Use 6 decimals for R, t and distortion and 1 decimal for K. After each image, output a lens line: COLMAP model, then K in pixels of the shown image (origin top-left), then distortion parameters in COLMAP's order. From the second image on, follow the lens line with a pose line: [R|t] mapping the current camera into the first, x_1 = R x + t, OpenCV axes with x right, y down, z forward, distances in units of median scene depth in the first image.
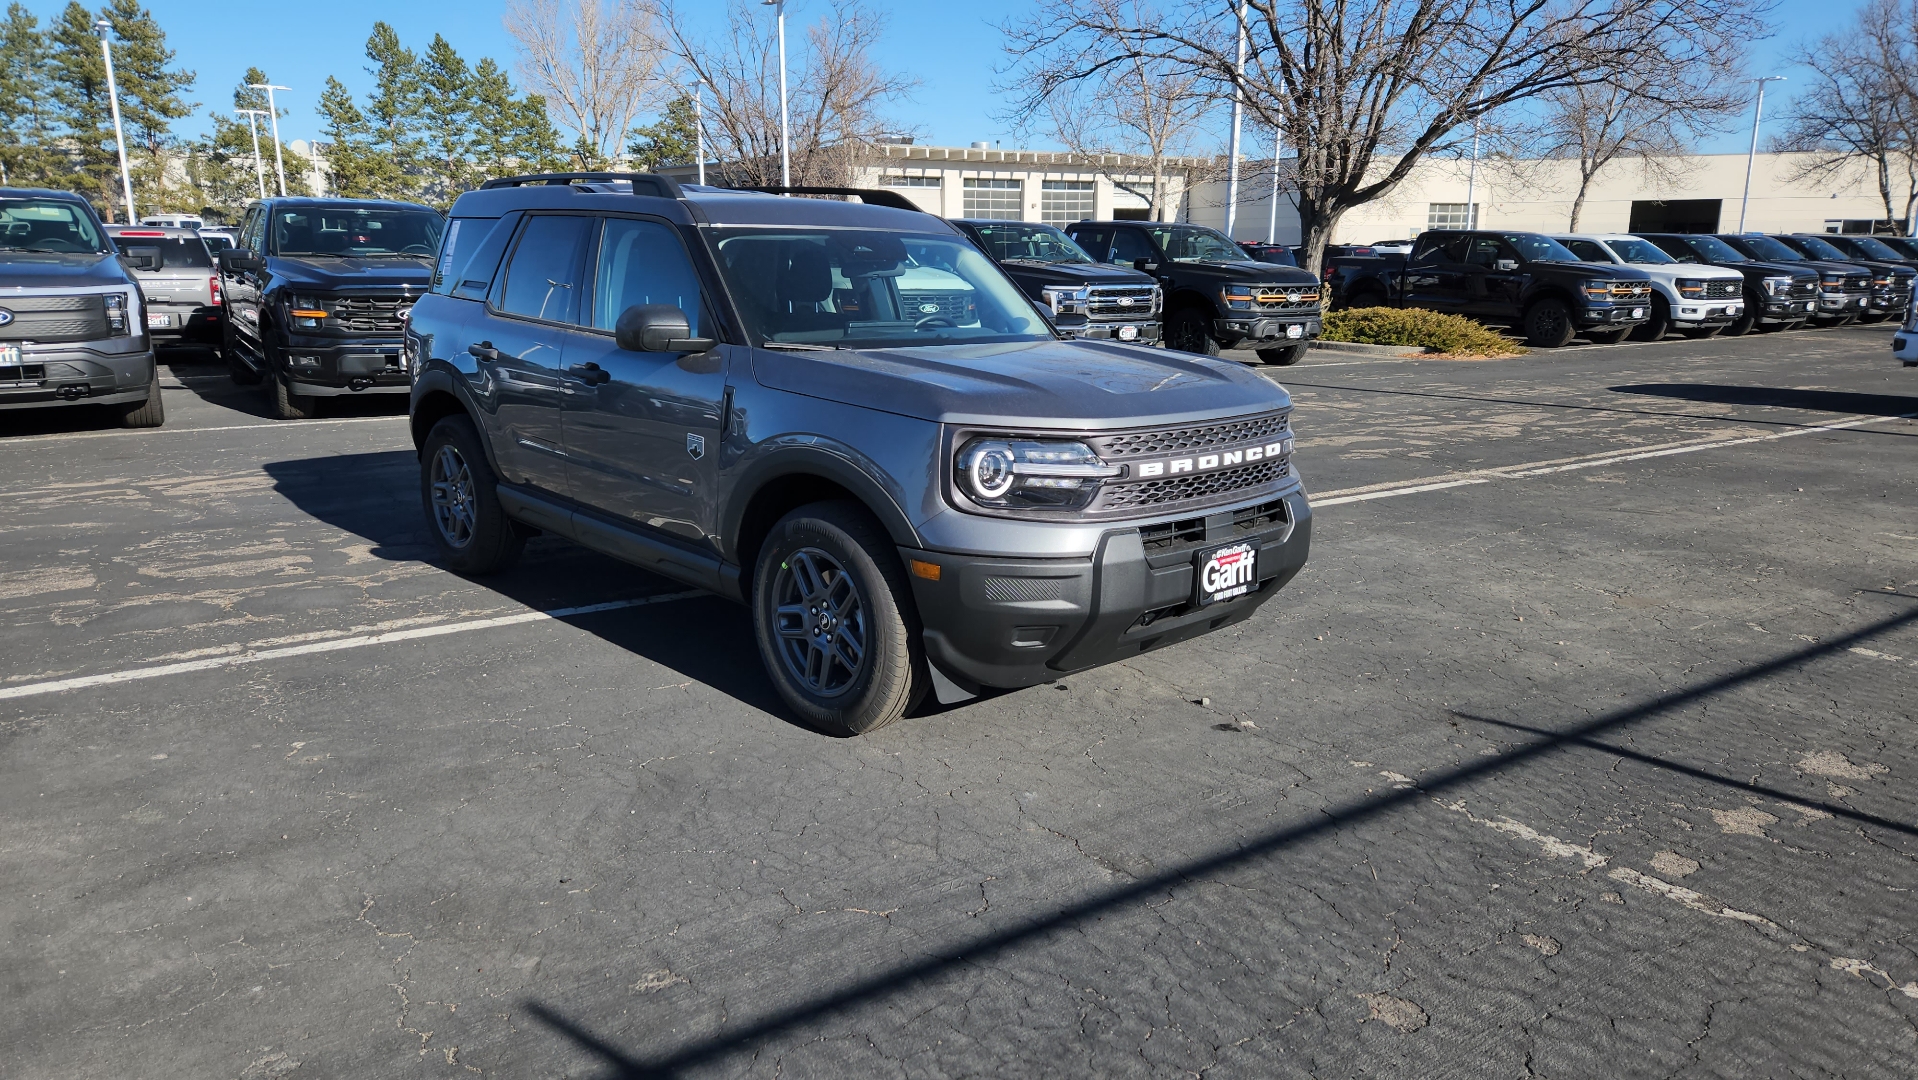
lens RADIAL K [[1278.7, 0, 946.7], [0, 1278.7, 541.8], [0, 0, 1]] dist [0.070370, -0.056330]
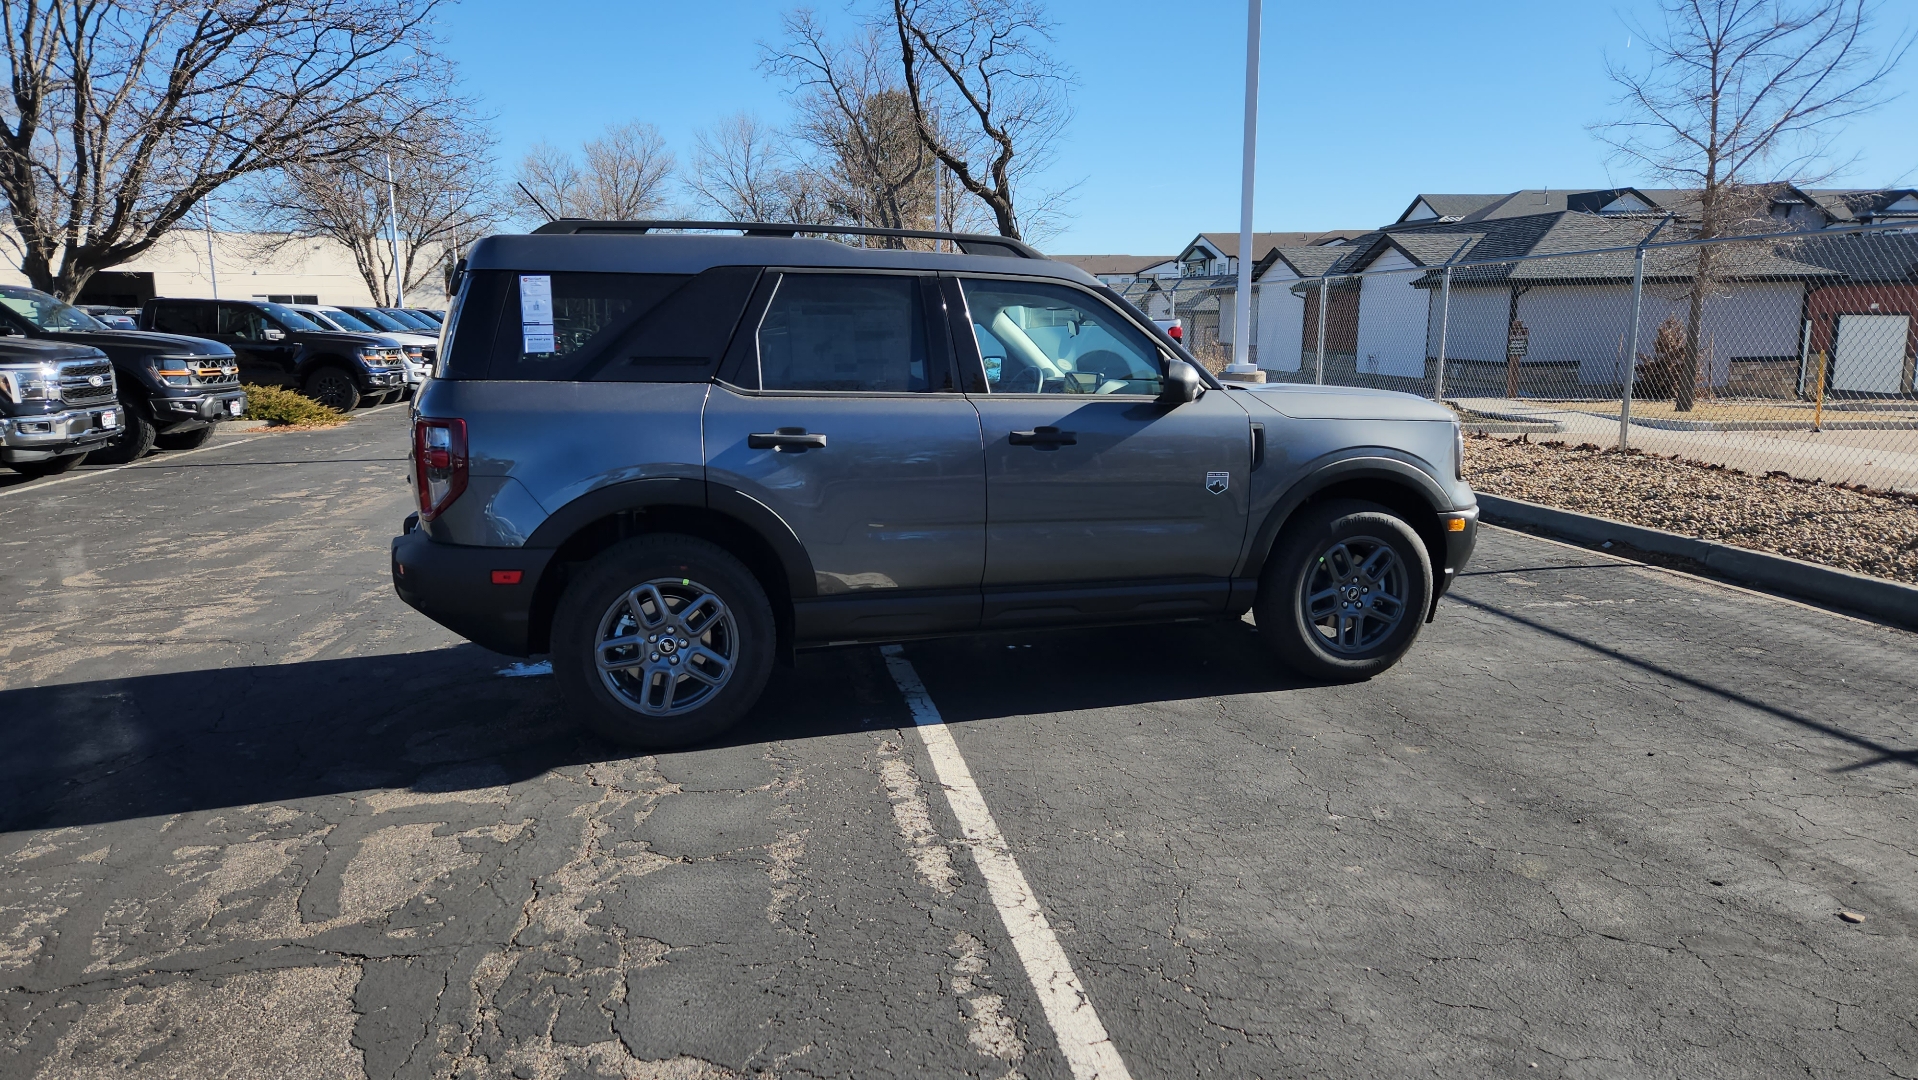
lens RADIAL K [[1278.7, 0, 935.6], [0, 1278.7, 526.4], [0, 0, 1]] dist [0.070370, -0.056330]
pose [[0.431238, -0.150680, 0.889567, -0.779118], [0.208238, 0.975958, 0.064365, -0.095612], [-0.877878, 0.157485, 0.452248, 0.427992]]
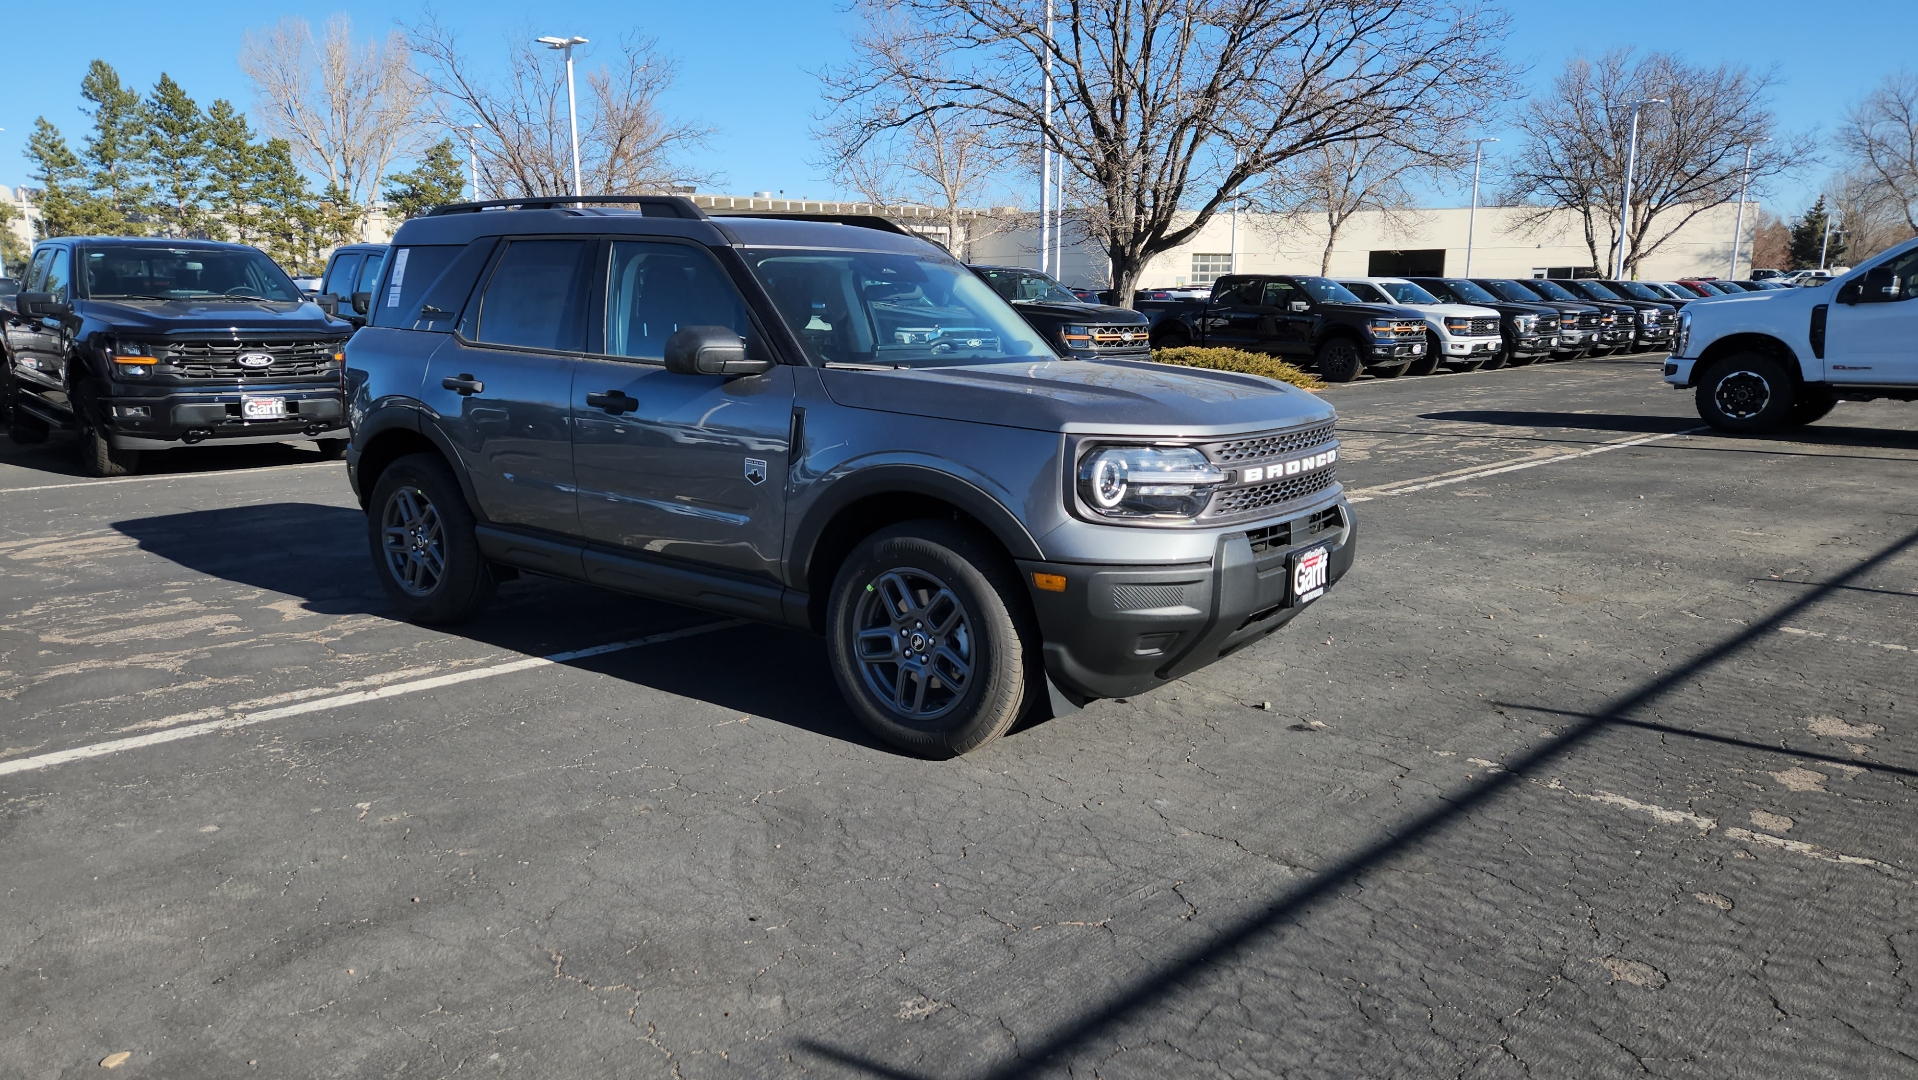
lens RADIAL K [[1278.7, 0, 935.2], [0, 1278.7, 545.4], [0, 0, 1]] dist [0.070370, -0.056330]
pose [[0.986514, -0.038107, 0.159180, -0.130002], [0.043555, 0.998574, -0.030875, 0.010490], [-0.157777, 0.037392, 0.986767, 0.016620]]
